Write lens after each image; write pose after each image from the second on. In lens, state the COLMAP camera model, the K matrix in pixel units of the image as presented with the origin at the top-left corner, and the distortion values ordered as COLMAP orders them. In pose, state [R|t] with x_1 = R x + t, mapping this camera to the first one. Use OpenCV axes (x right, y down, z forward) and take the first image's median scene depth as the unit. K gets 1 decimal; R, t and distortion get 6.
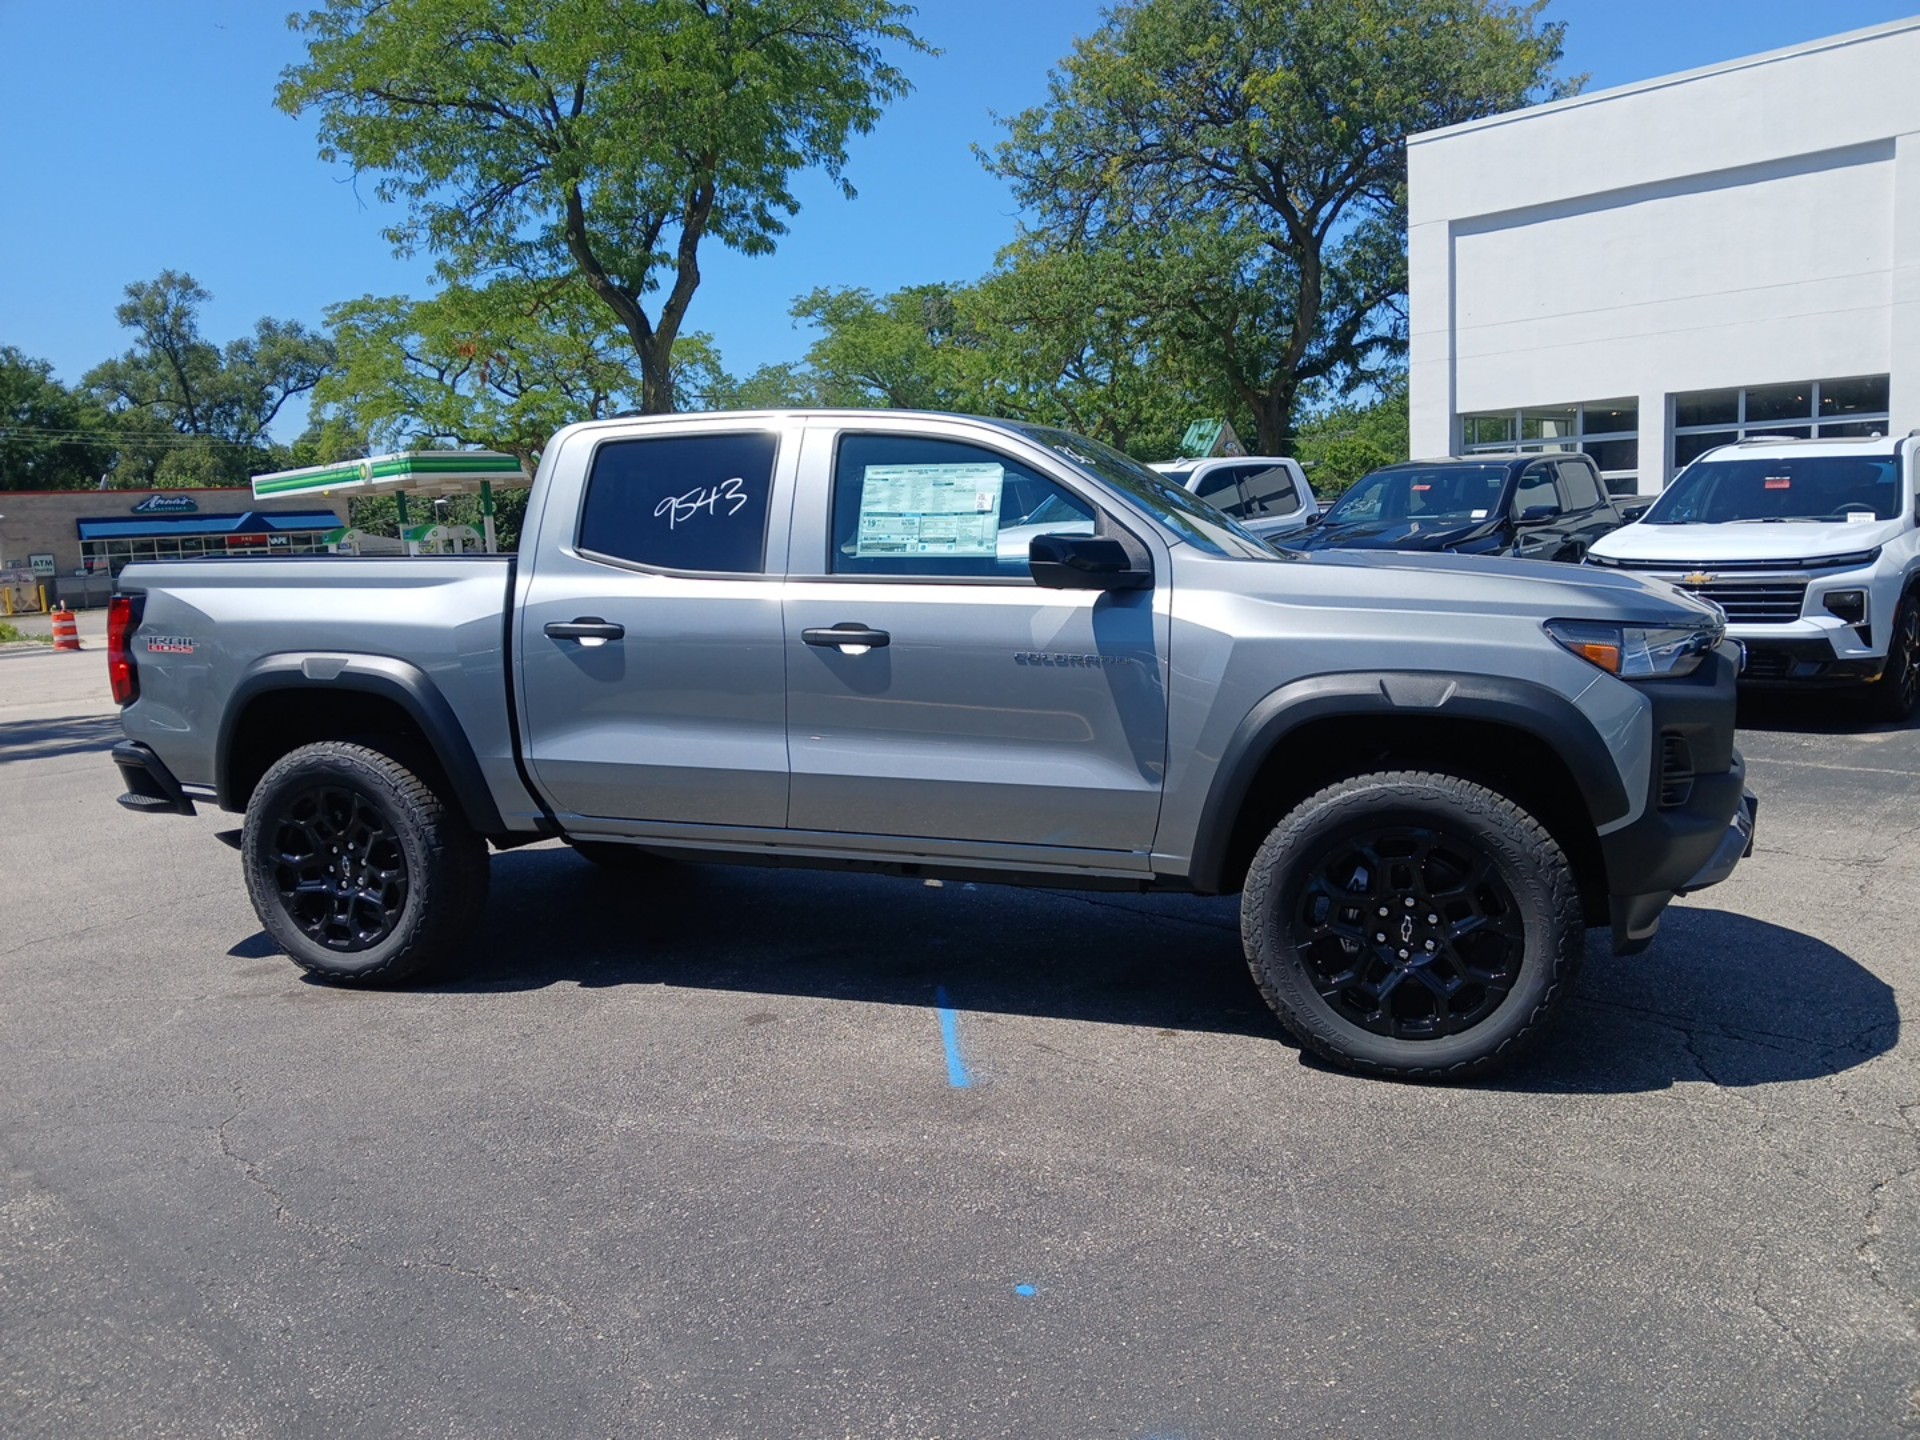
lens RADIAL K [[1481.9, 0, 869.4], [0, 1481.9, 719.8], [0, 0, 1]] dist [0.132653, -0.320414]
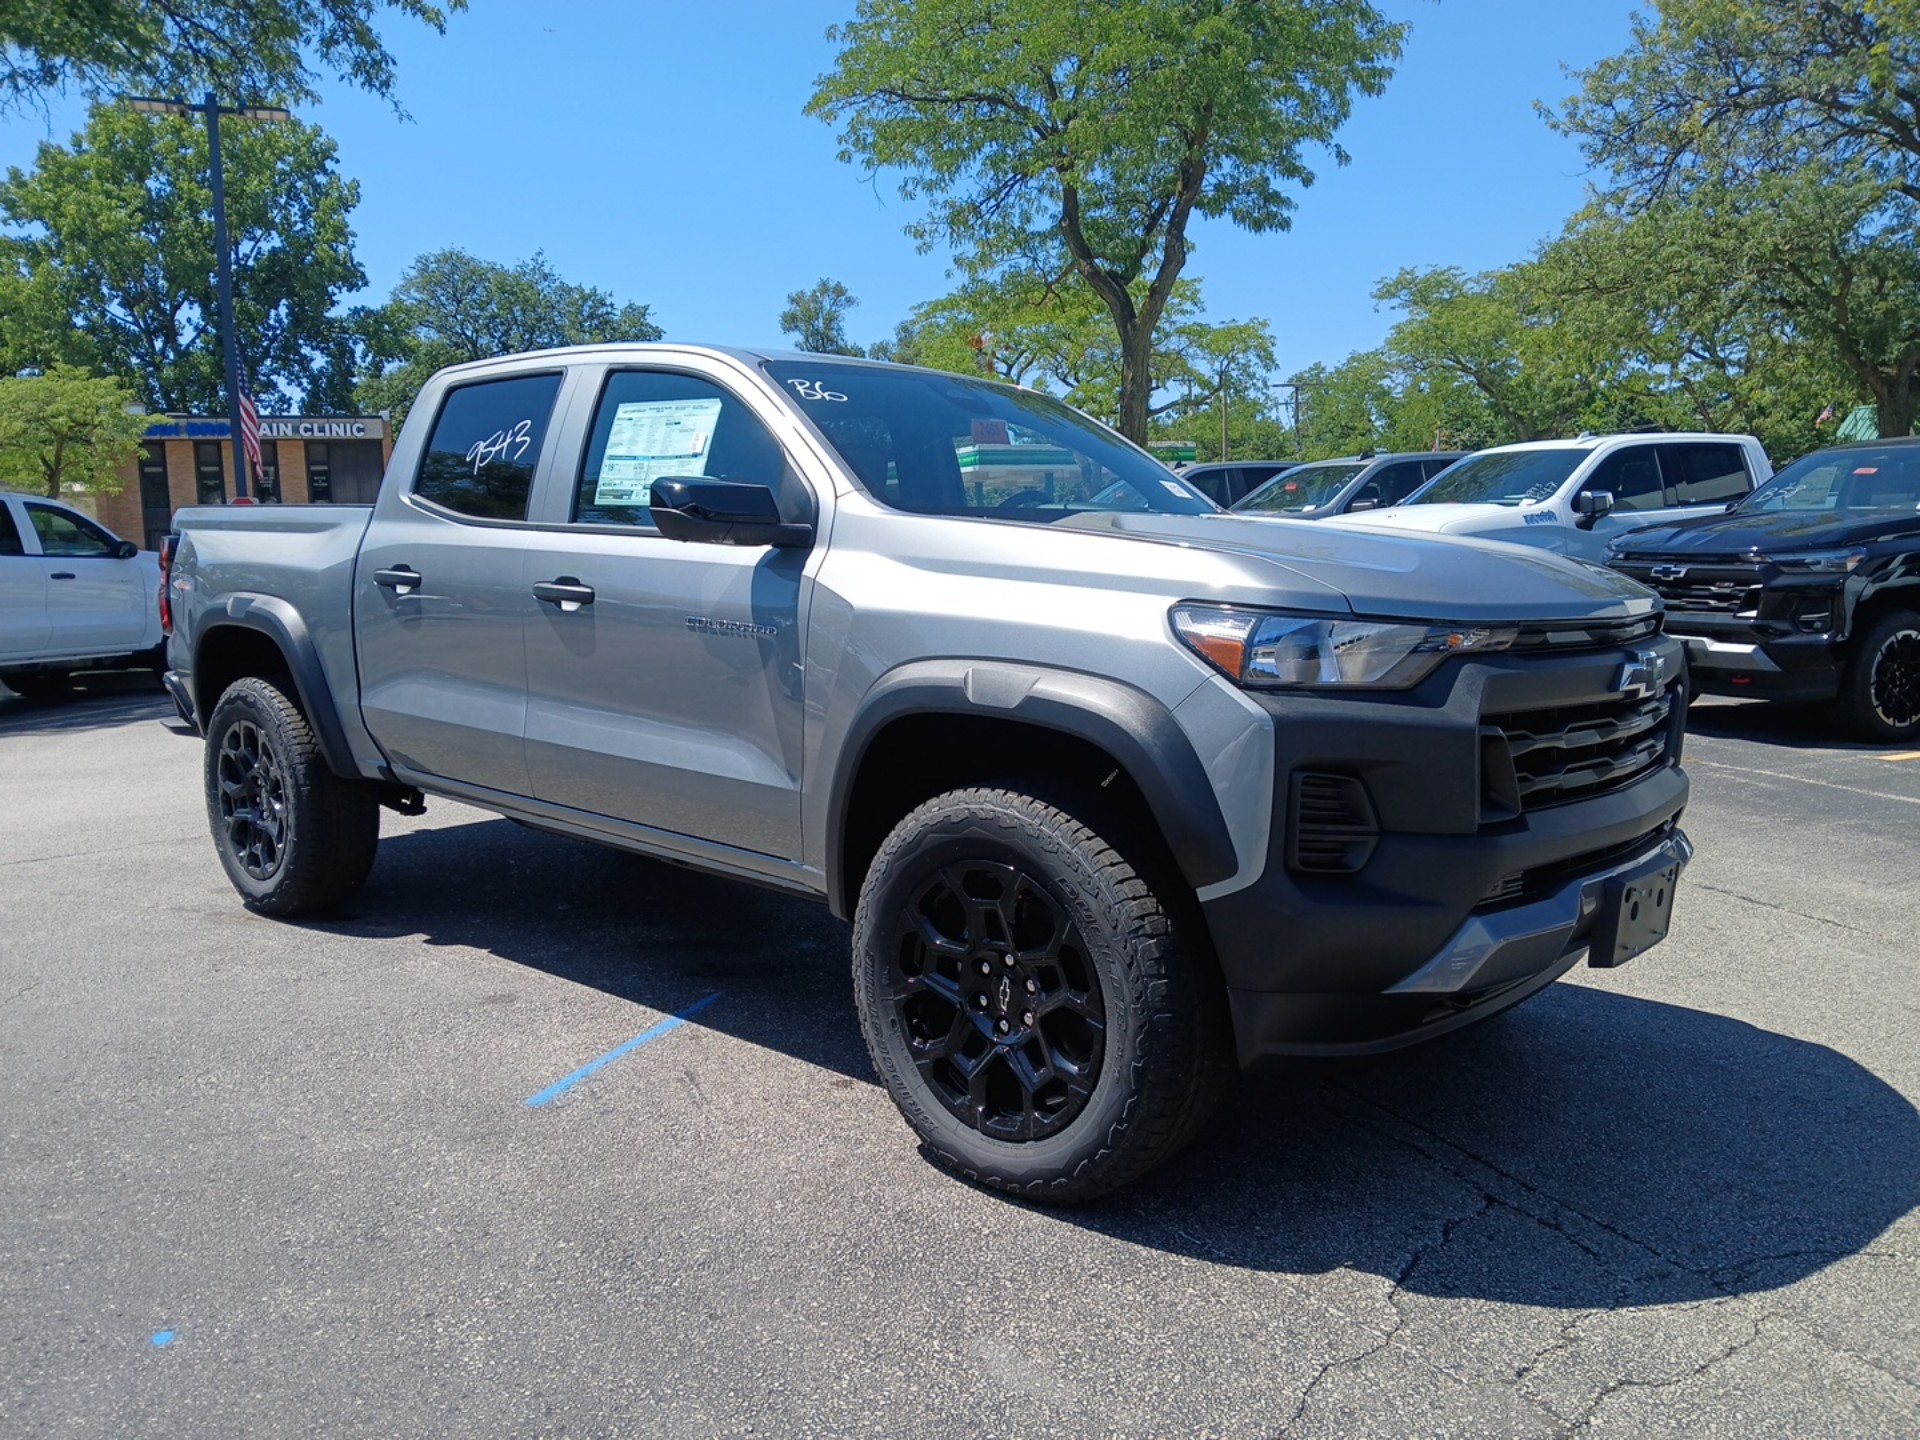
lens RADIAL K [[1446.3, 0, 1030.8], [0, 1446.3, 733.2], [0, 0, 1]] dist [0.026595, -0.052559]
pose [[0.928096, 0.075128, -0.364683, 0.225241], [-0.069730, 0.997174, 0.027968, -0.005846], [0.365753, -0.000528, 0.930712, 0.110888]]
